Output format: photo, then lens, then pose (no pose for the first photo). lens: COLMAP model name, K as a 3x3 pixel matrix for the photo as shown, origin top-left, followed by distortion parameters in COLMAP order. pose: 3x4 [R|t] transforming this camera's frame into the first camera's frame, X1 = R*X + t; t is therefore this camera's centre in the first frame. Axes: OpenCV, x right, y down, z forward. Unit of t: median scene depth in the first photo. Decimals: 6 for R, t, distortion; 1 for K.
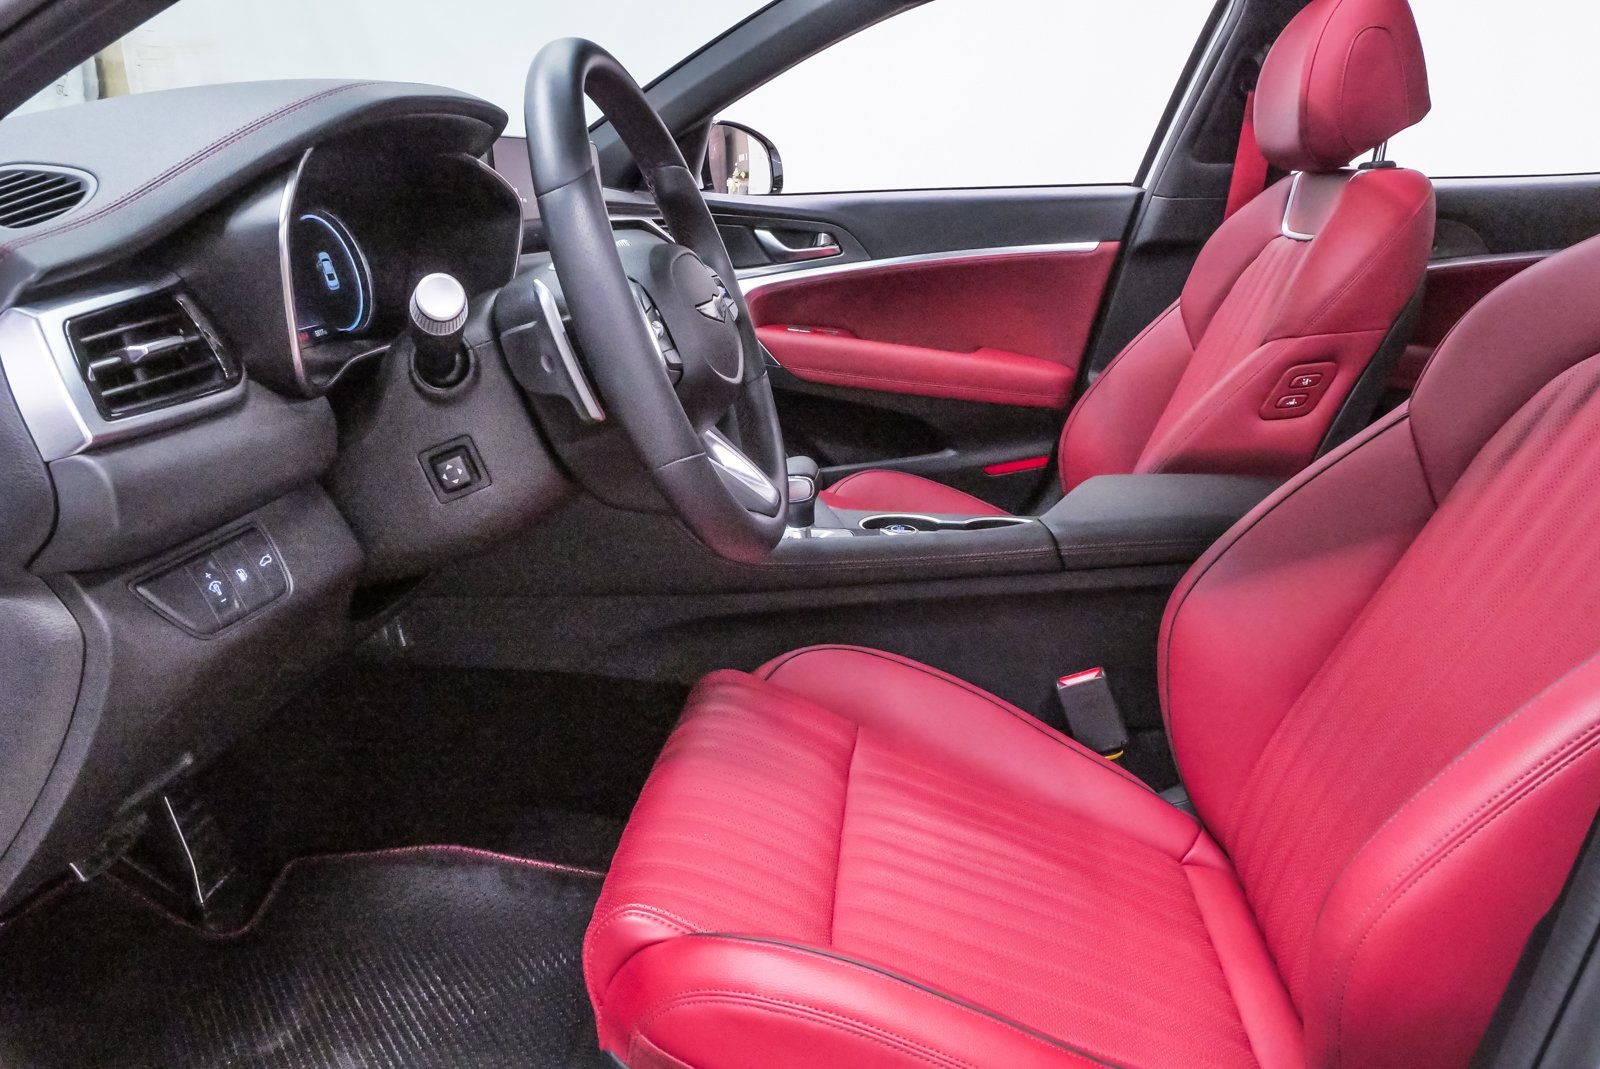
lens RADIAL K [[1216.3, 0, 803.3], [0, 1216.3, 598.7], [0, 0, 1]] dist [-0.028746, -0.007625]
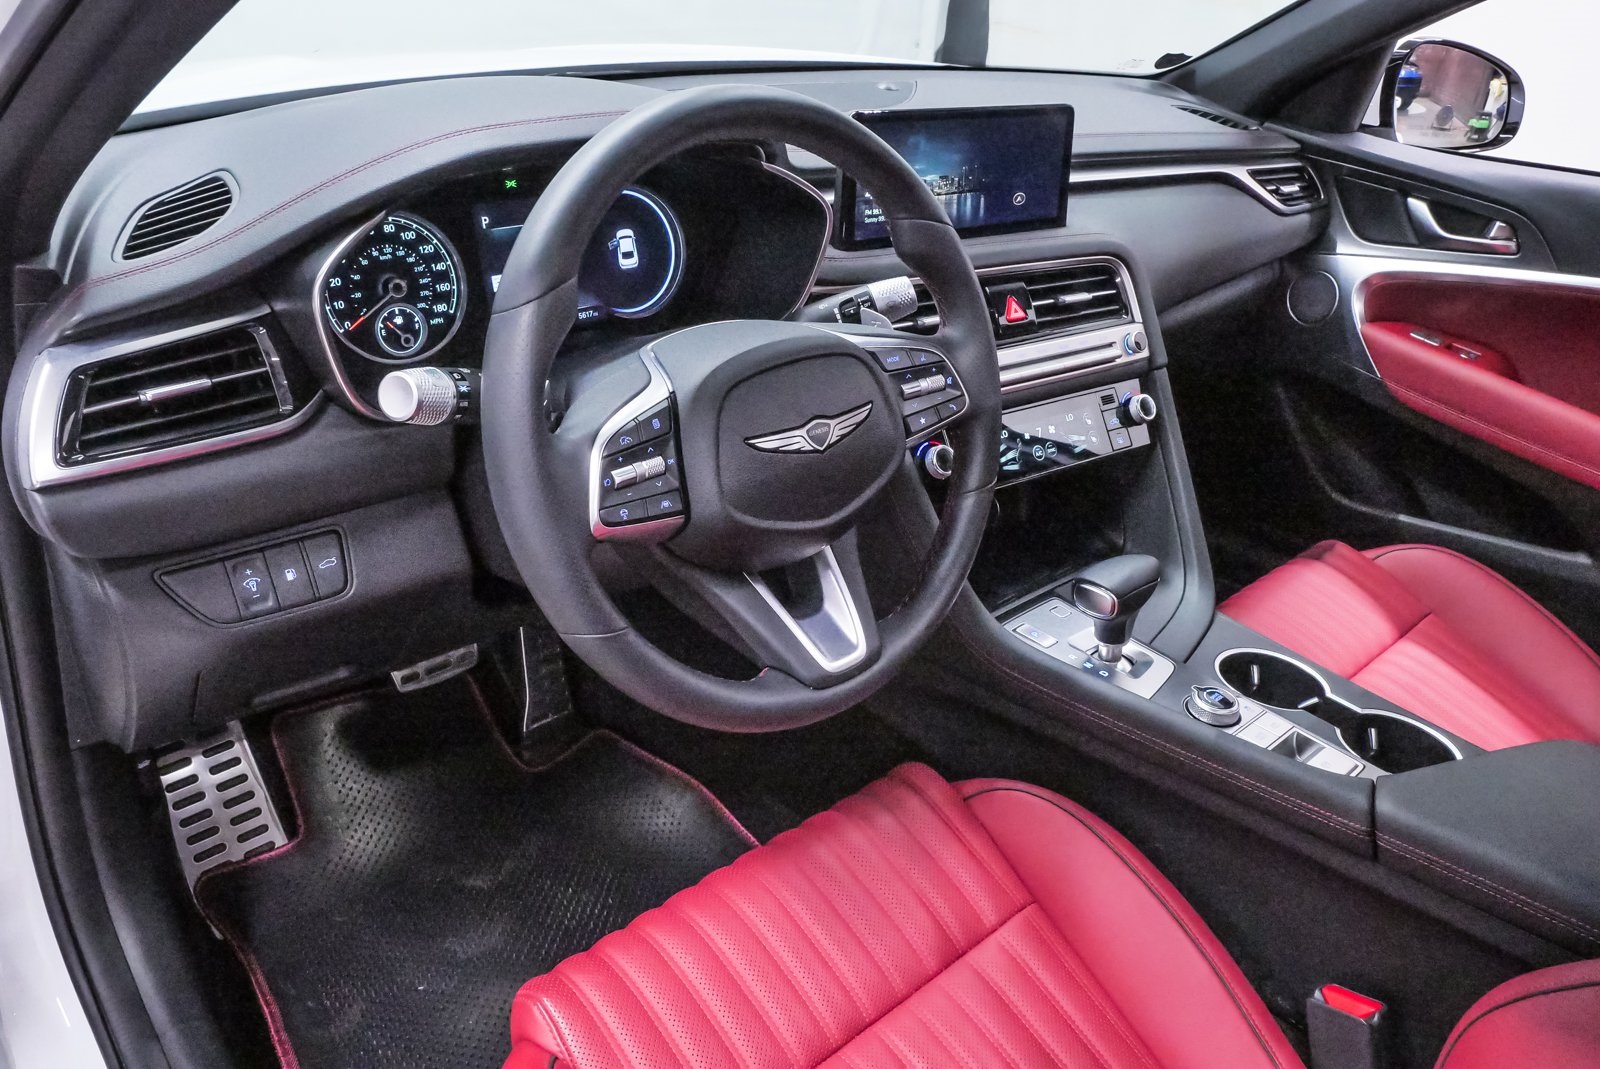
lens RADIAL K [[1205.5, 0, 803.1], [0, 1205.5, 560.3], [0, 0, 1]] dist [-0.112240, 0.126604]
pose [[0.721436, 0.373955, -0.582827, 0.339598], [-0.276504, 0.927206, 0.252654, -0.292939], [0.634882, -0.021120, 0.772320, 0.304608]]
